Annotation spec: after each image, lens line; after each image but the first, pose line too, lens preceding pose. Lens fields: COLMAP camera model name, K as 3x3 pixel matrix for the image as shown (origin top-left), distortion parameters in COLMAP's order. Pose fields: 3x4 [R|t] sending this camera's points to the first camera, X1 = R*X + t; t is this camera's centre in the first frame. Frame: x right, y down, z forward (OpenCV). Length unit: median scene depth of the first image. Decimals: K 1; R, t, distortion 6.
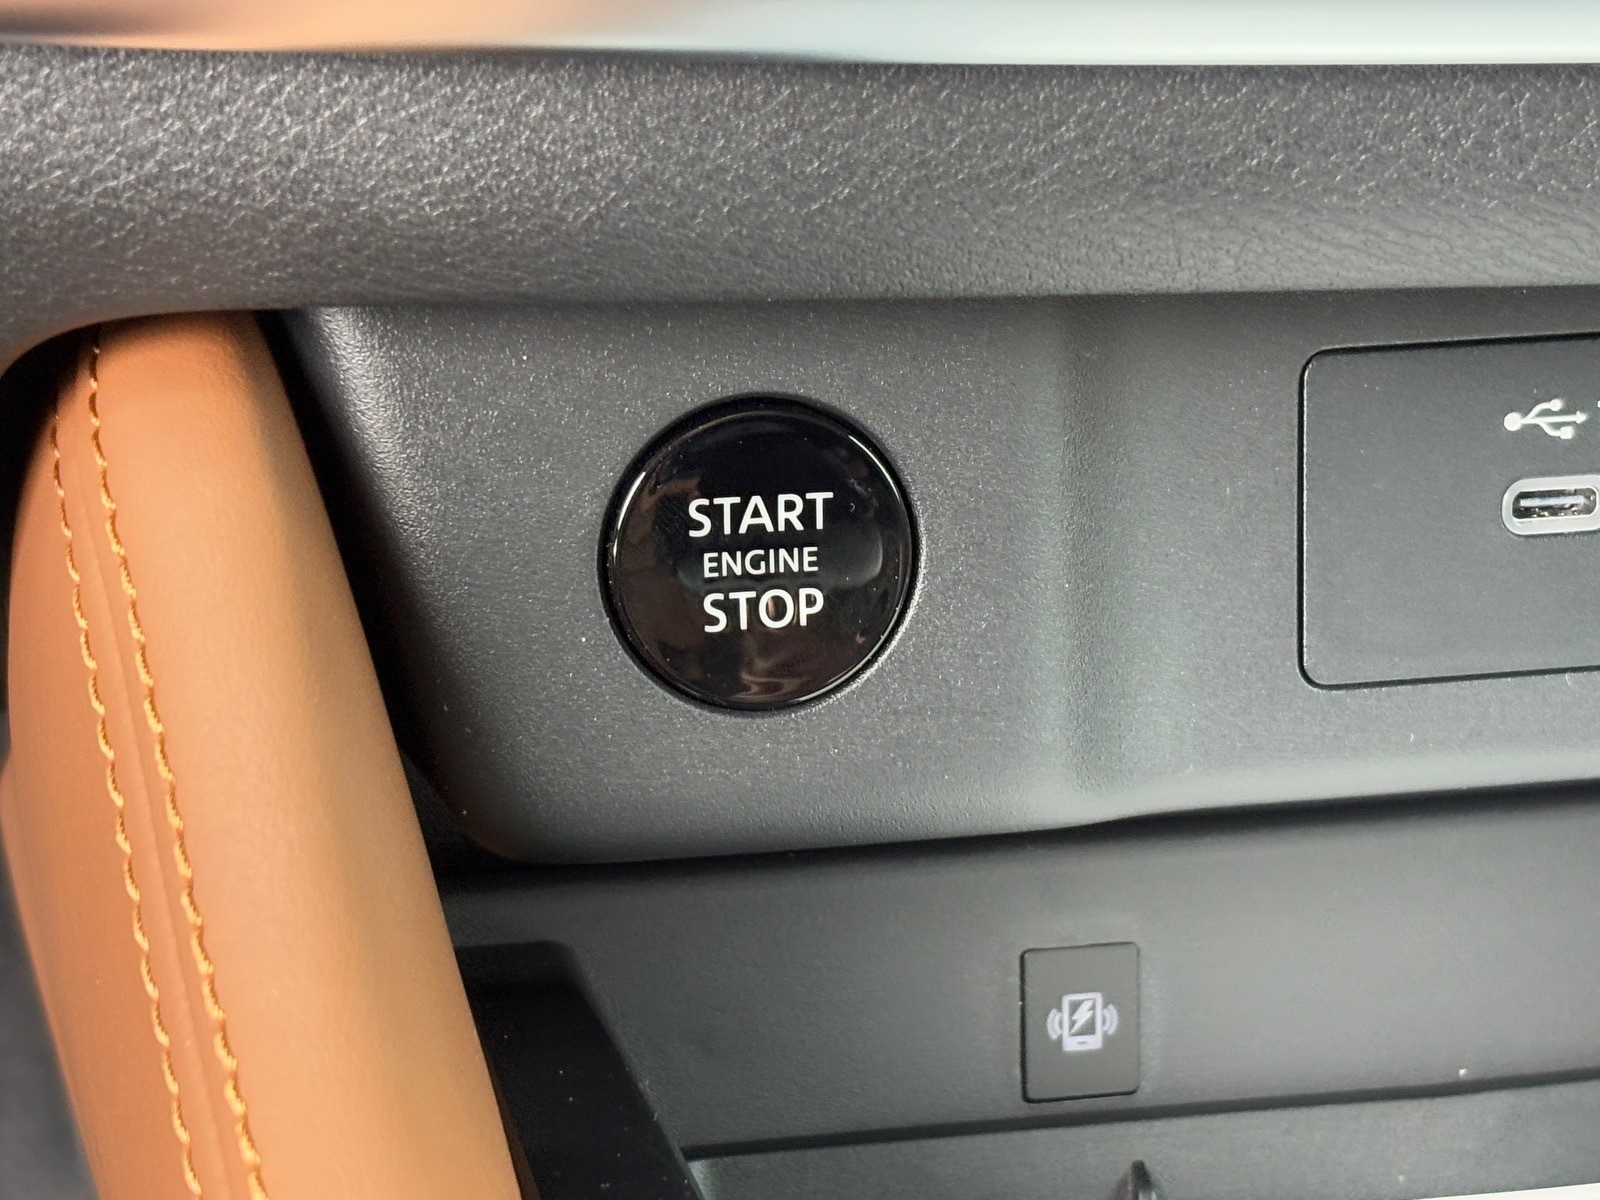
lens RADIAL K [[3612.6, 0, 800.0], [0, 3612.6, 600.0], [0, 0, 1]] dist [0.275012, -0.082300]
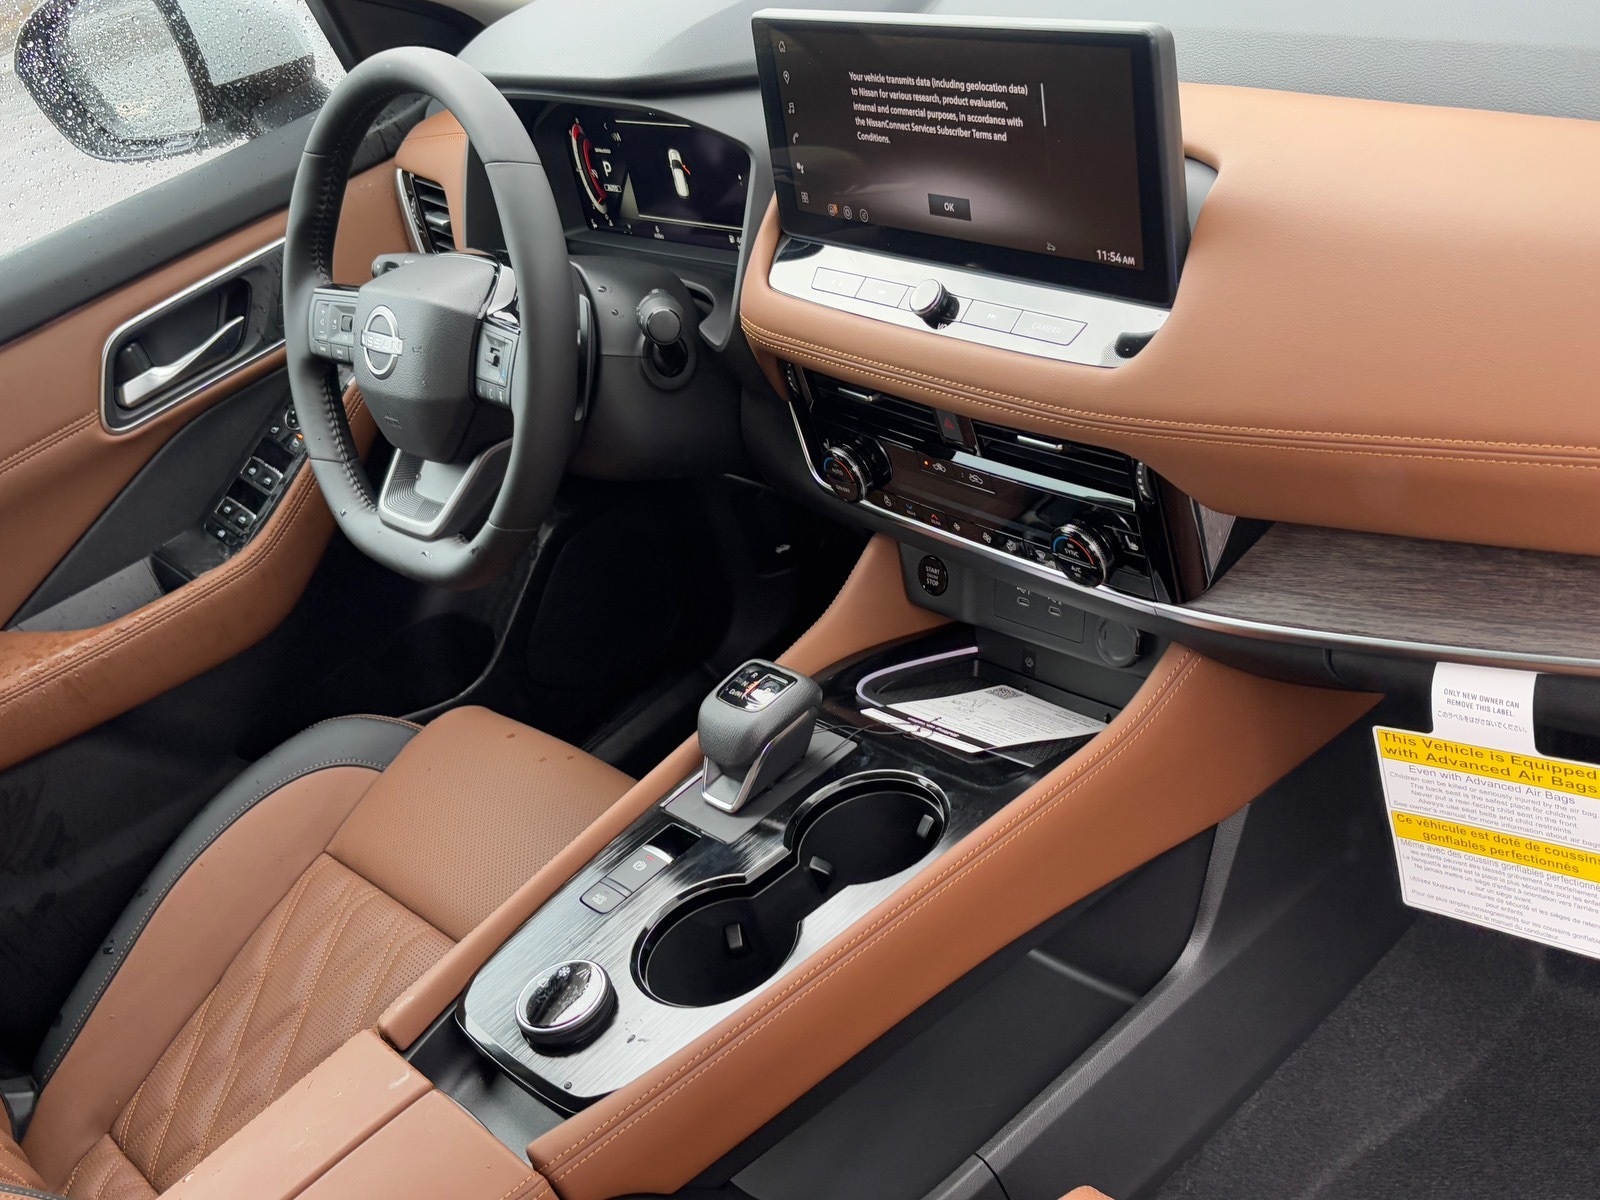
lens RADIAL K [[1730.4, 0, 787.8], [0, 1730.4, 623.7], [0, 0, 1]] dist [0.218663, -0.815173]
pose [[0.479317, 0.304827, -0.823004, 2.954629], [-0.185447, 0.951749, 0.244508, -0.770266], [0.857825, 0.035427, 0.512719, -1.183743]]
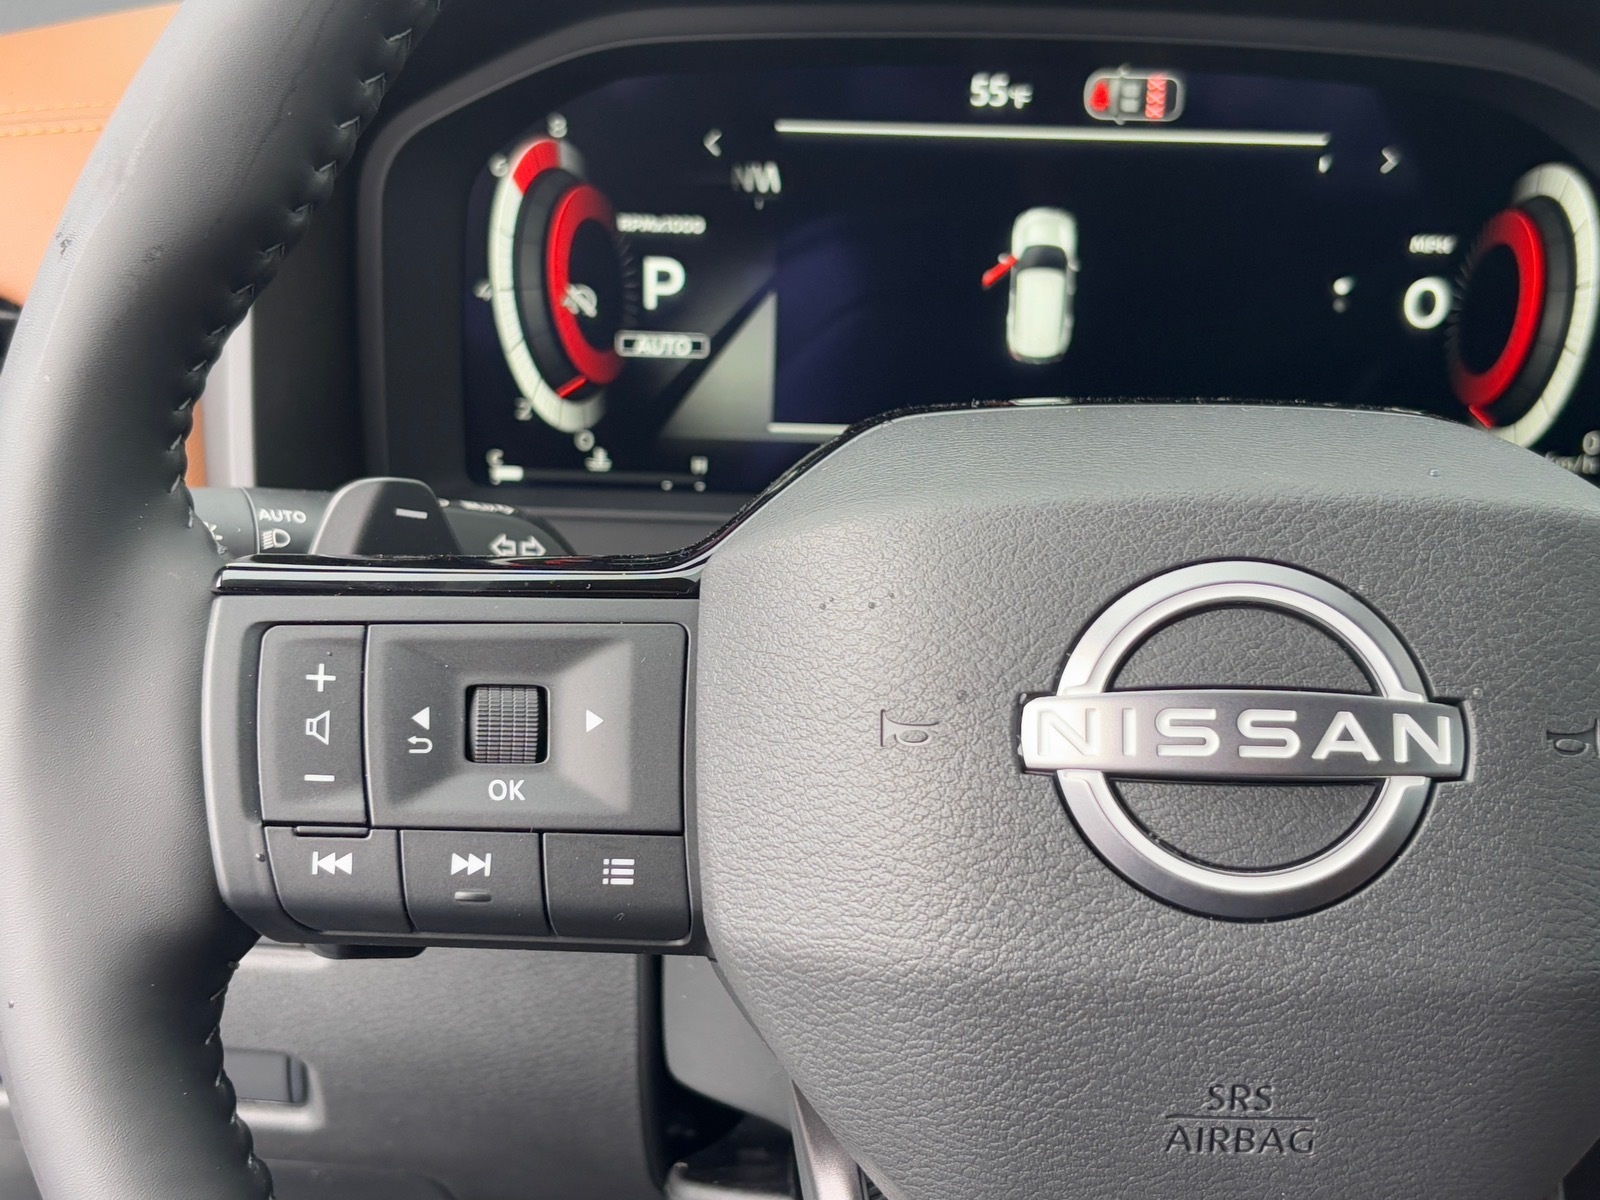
lens RADIAL K [[2272.5, 0, 778.6], [0, 2272.5, 619.9], [0, 0, 1]] dist [0.189228, -1.038623]
pose [[0.977099, 0.054800, -0.205609, -0.755505], [-0.096627, 0.975166, -0.199285, -0.088671], [0.189582, 0.214588, 0.958129, -1.010594]]
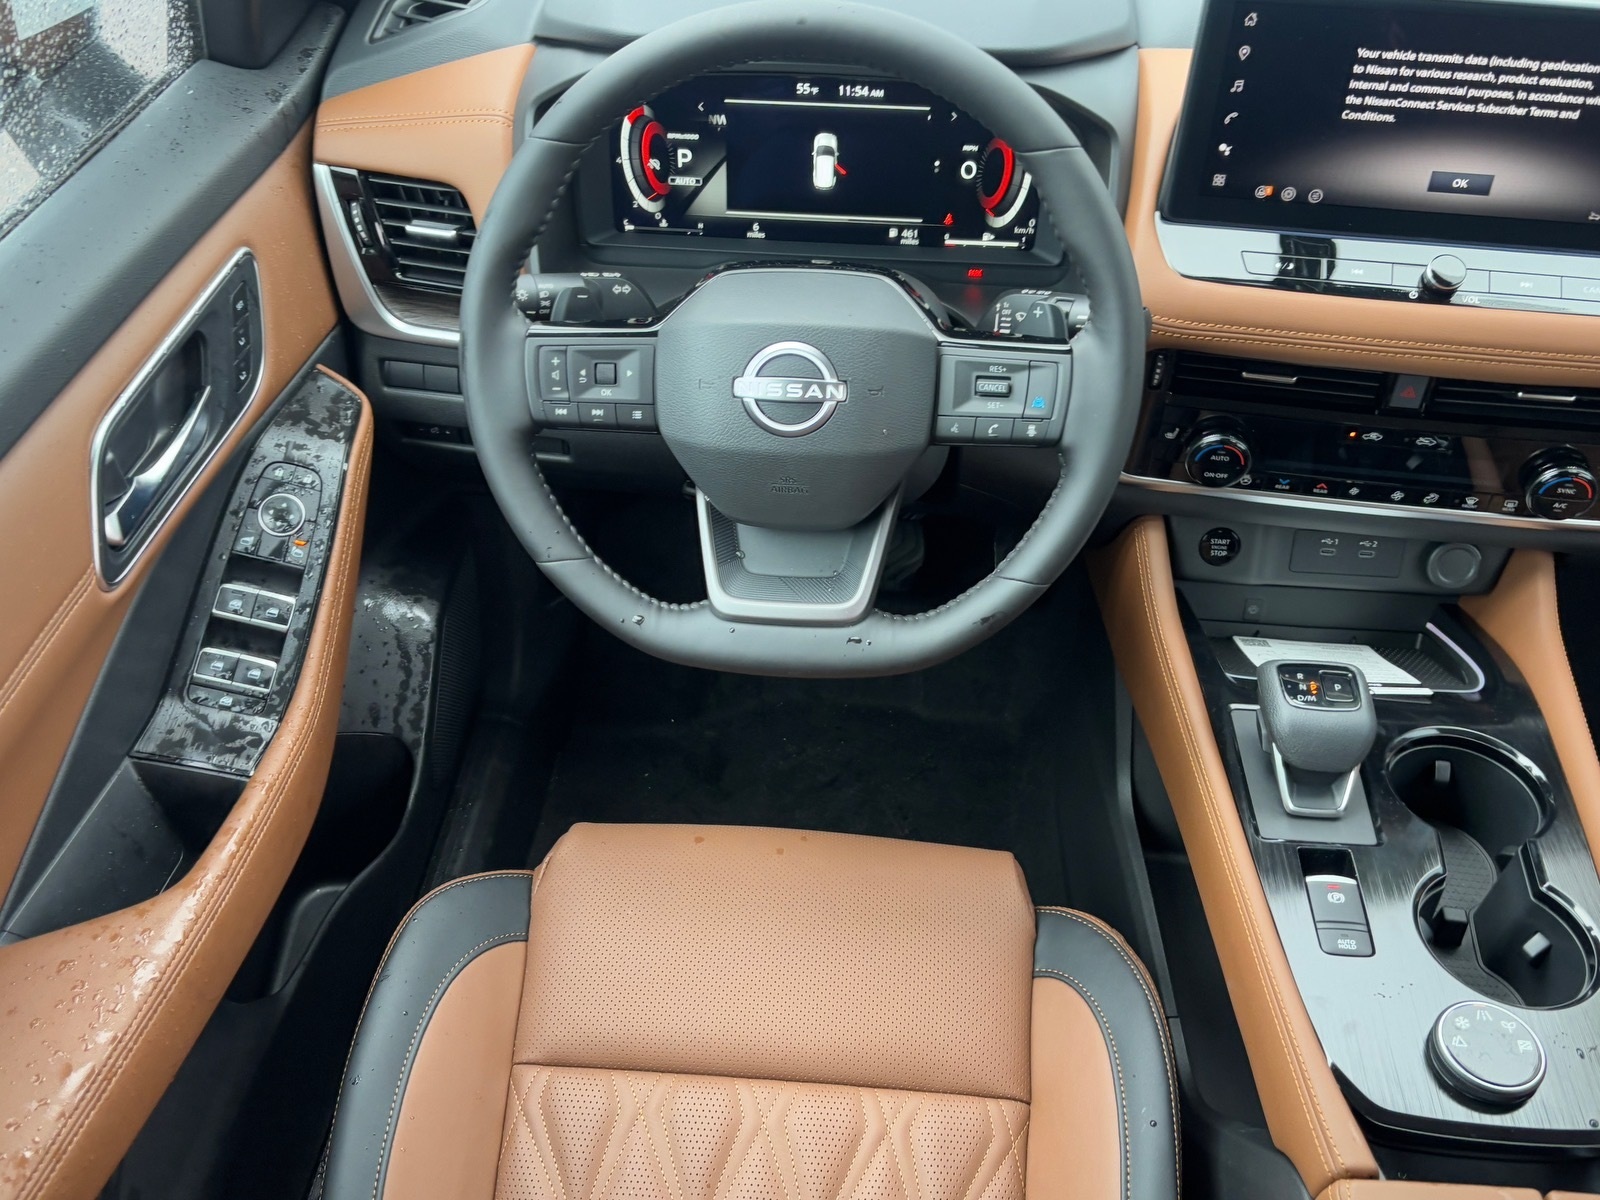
lens RADIAL K [[1470.2, 0, 798.8], [0, 1470.2, 614.7], [0, 0, 1]] dist [0.028353, -0.011299]
pose [[0.959193, 0.154145, -0.237039, -0.108629], [-0.117411, 0.979776, 0.162032, -0.285569], [0.257222, -0.127589, 0.957893, -2.408596]]
